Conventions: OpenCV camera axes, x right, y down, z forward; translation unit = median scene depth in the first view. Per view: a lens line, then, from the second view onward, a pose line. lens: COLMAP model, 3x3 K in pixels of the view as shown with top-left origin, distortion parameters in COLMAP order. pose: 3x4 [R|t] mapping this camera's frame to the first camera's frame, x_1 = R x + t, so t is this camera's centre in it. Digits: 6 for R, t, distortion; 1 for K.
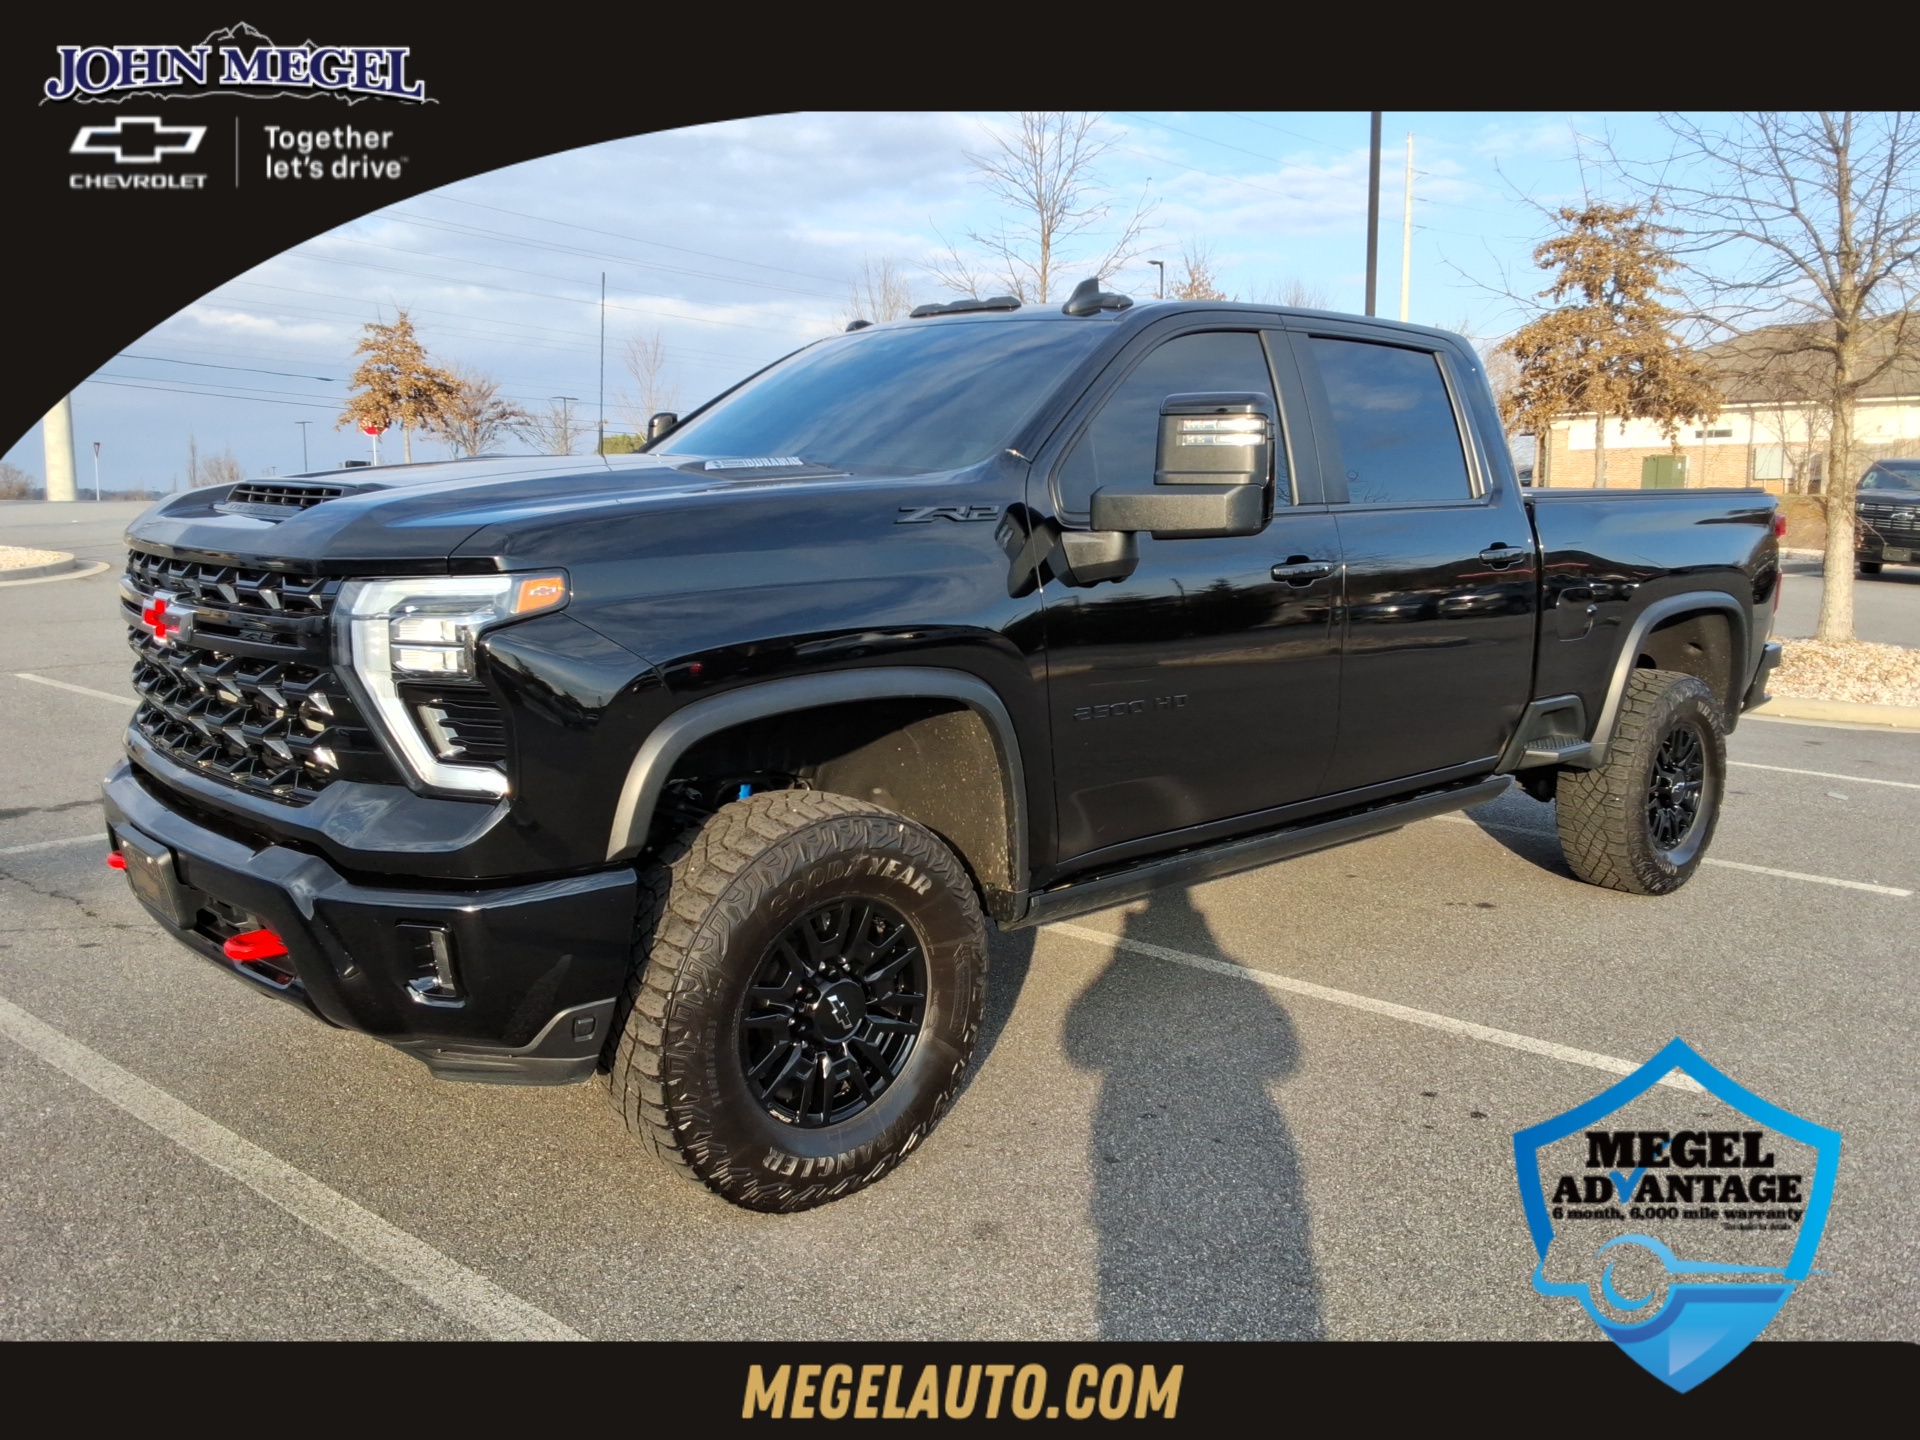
lens RADIAL K [[1539.2, 0, 963.9], [0, 1539.2, 720.3], [0, 0, 1]] dist [0.115451, -0.174304]
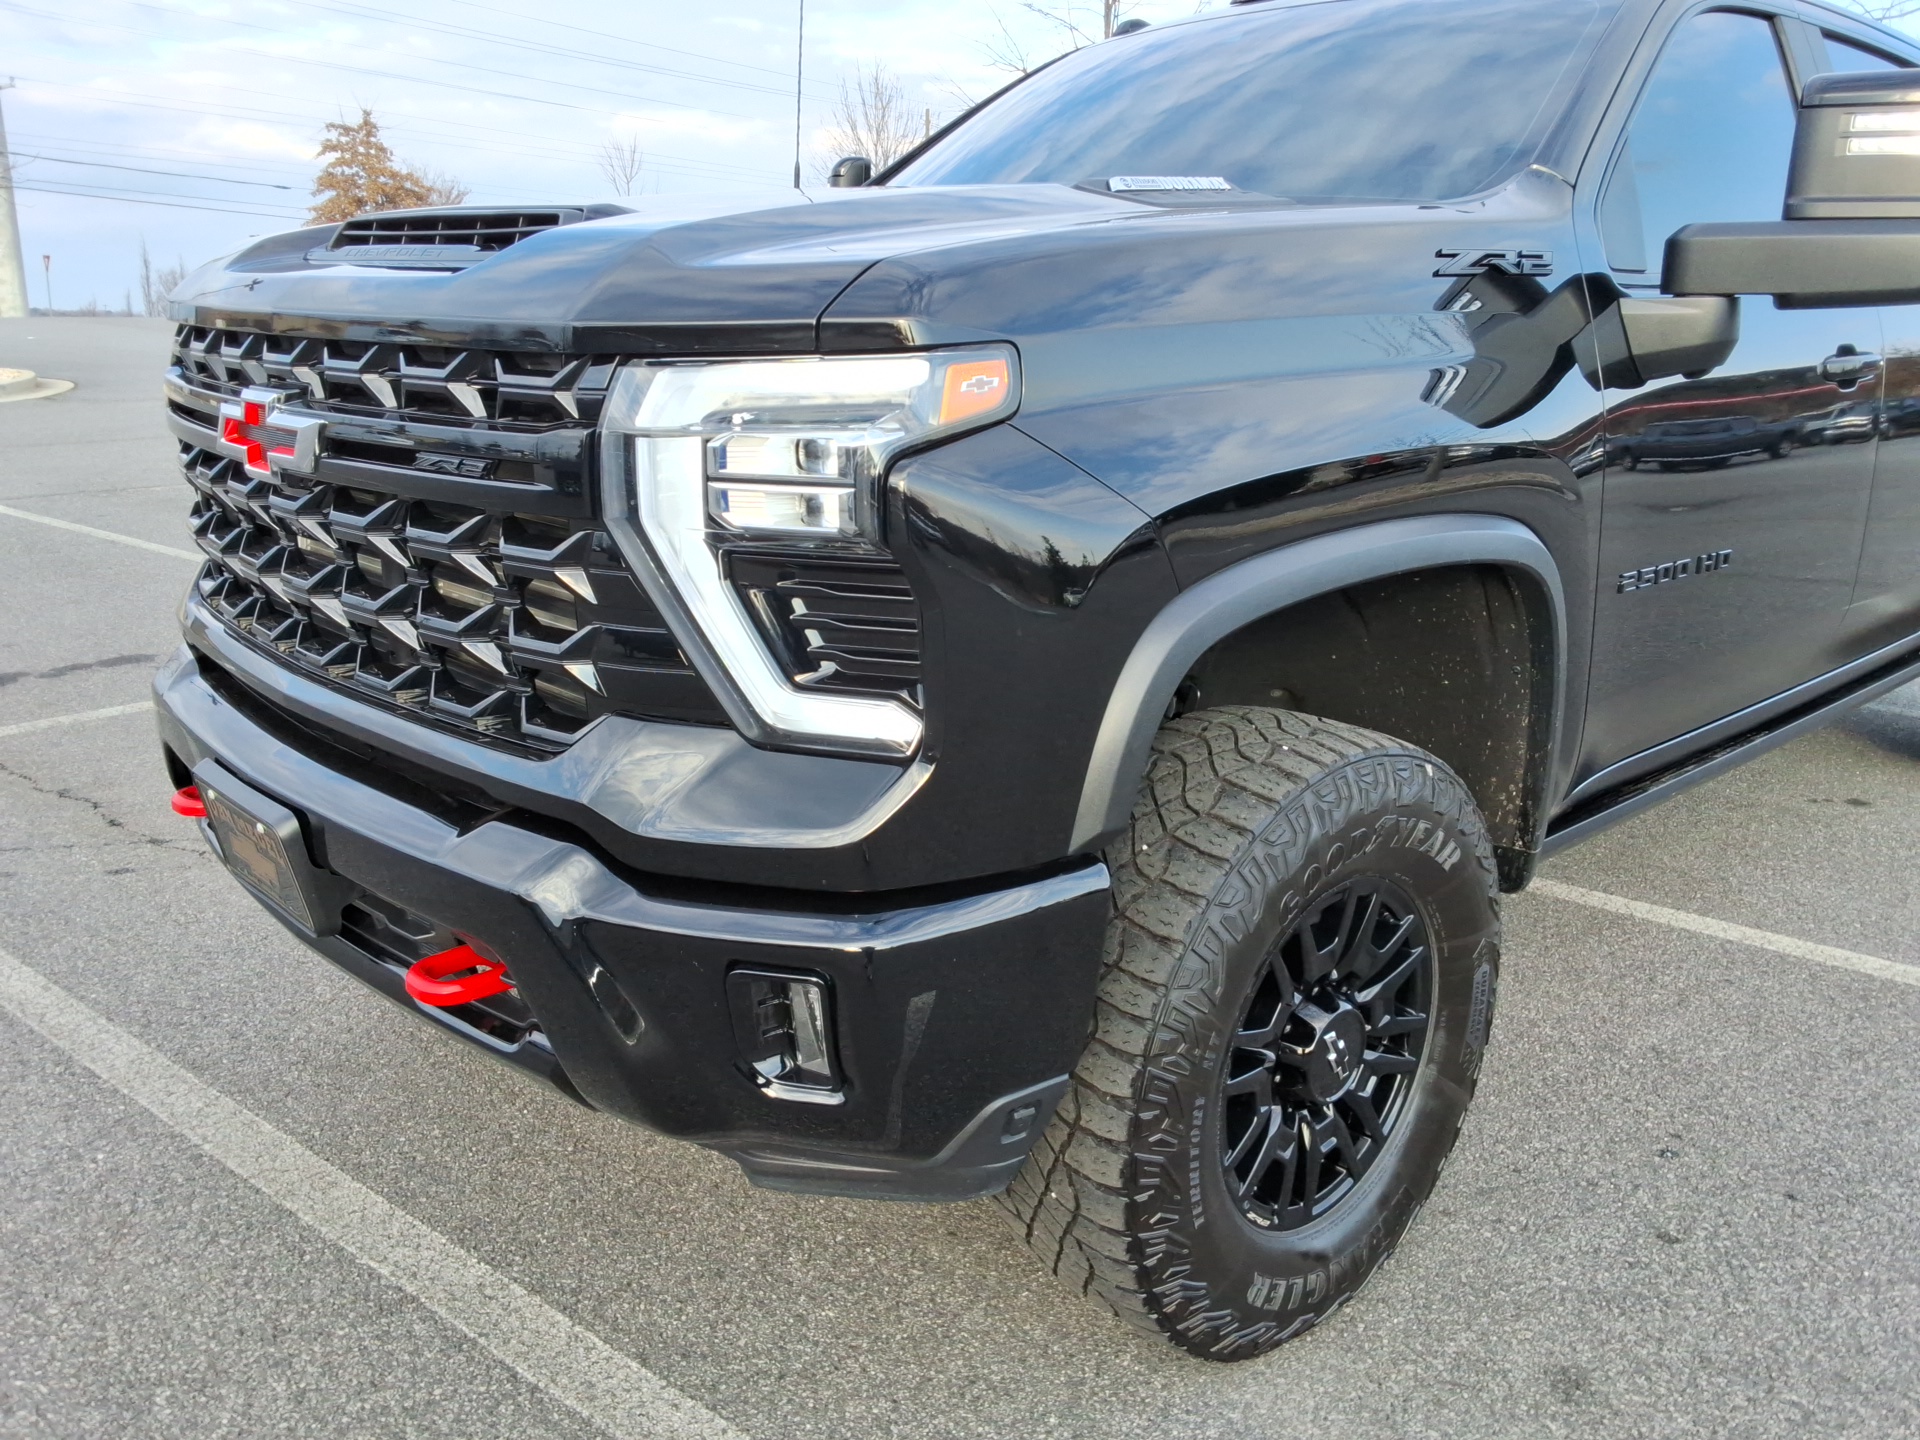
lens RADIAL K [[1539.2, 0, 974.9], [0, 1539.2, 715.5], [0, 0, 1]] dist [0.115451, -0.174304]
pose [[0.999792, -0.001845, 0.020308, -0.247017], [-0.000325, 0.994329, 0.106351, -0.020953], [-0.020389, -0.106336, 0.994121, 0.379309]]
